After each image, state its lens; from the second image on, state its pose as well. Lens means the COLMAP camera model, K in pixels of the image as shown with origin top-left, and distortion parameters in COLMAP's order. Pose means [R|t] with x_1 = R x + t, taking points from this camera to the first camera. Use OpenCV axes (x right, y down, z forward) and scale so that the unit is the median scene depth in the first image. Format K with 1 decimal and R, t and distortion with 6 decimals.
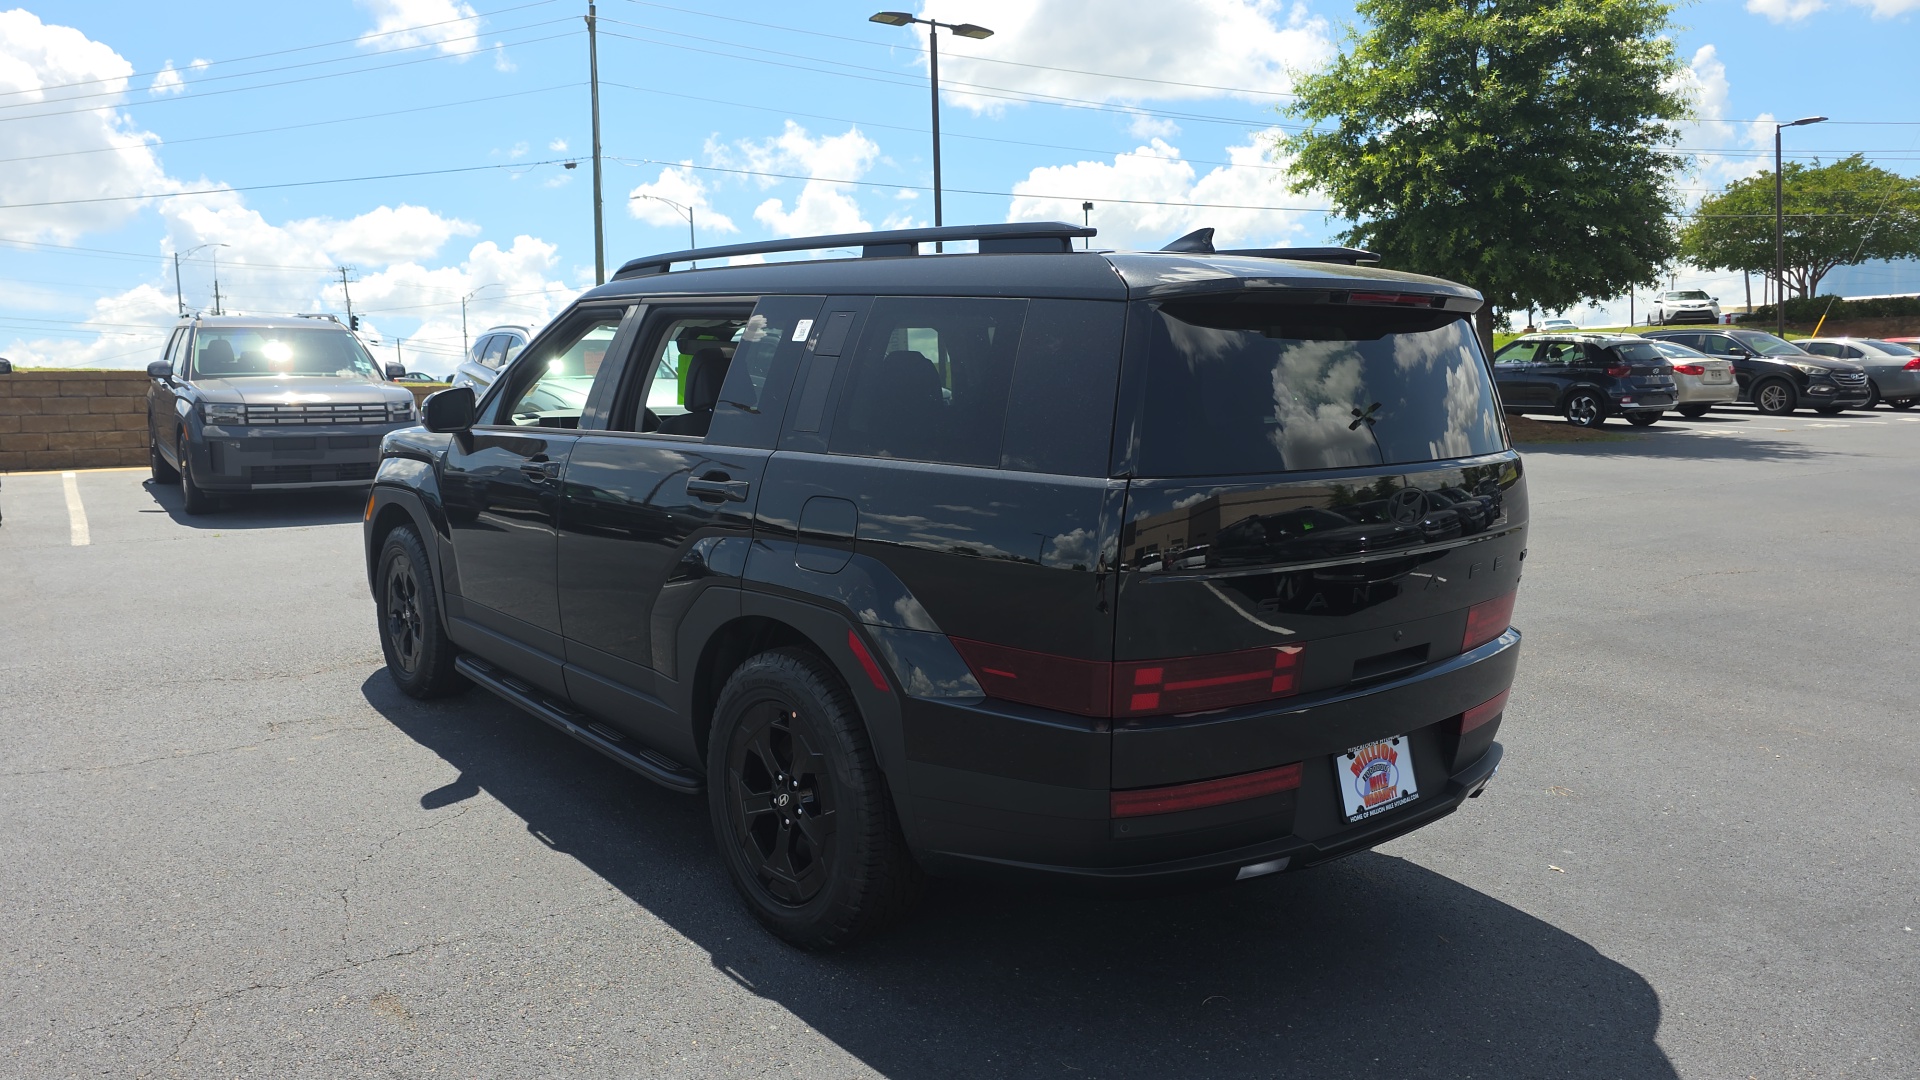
lens RADIAL K [[1300.2, 0, 931.3], [0, 1300.2, 525.0], [0, 0, 1]] dist [0.038036, -0.040300]
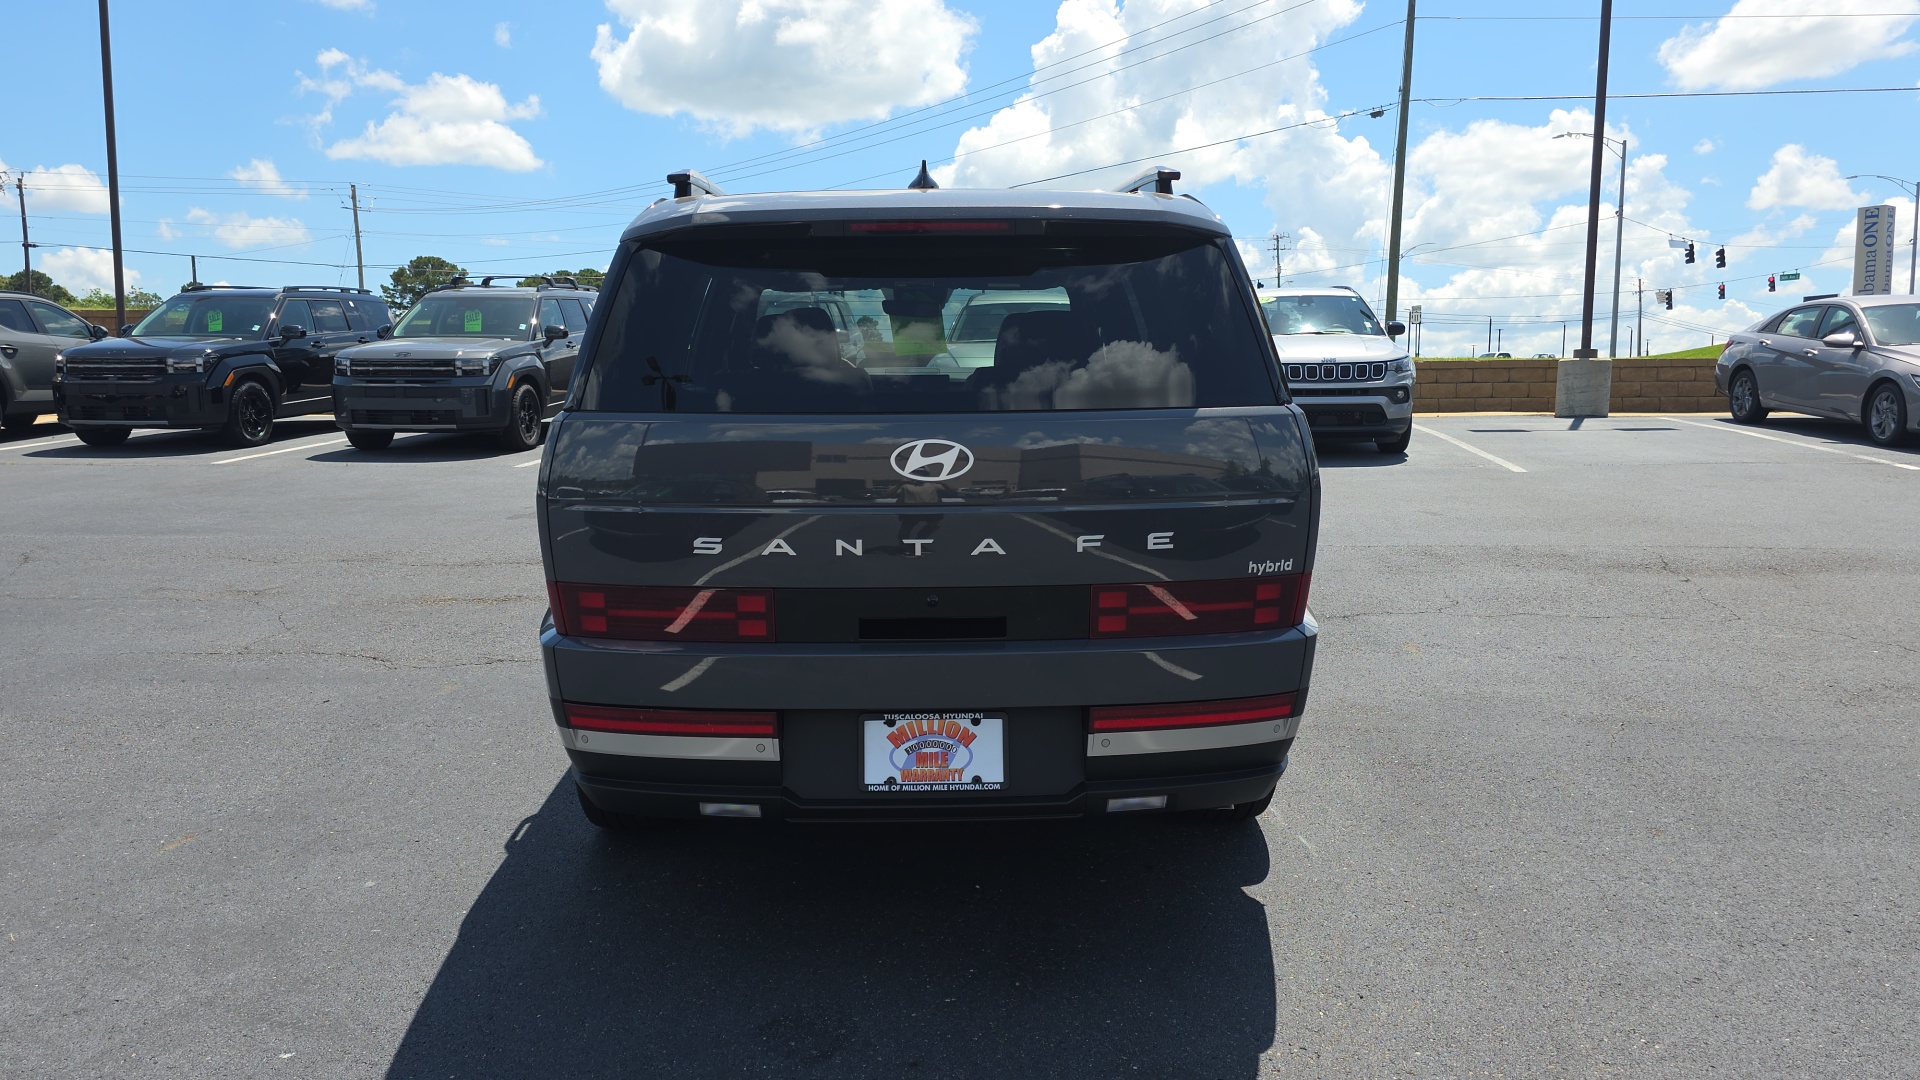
lens RADIAL K [[1300.2, 0, 946.9], [0, 1300.2, 546.1], [0, 0, 1]] dist [0.038036, -0.040300]
pose [[0.803106, 0.086128, -0.589578, 0.923919], [-0.058227, 0.996106, 0.066202, -0.014837], [0.592984, -0.018838, 0.804994, 0.285186]]
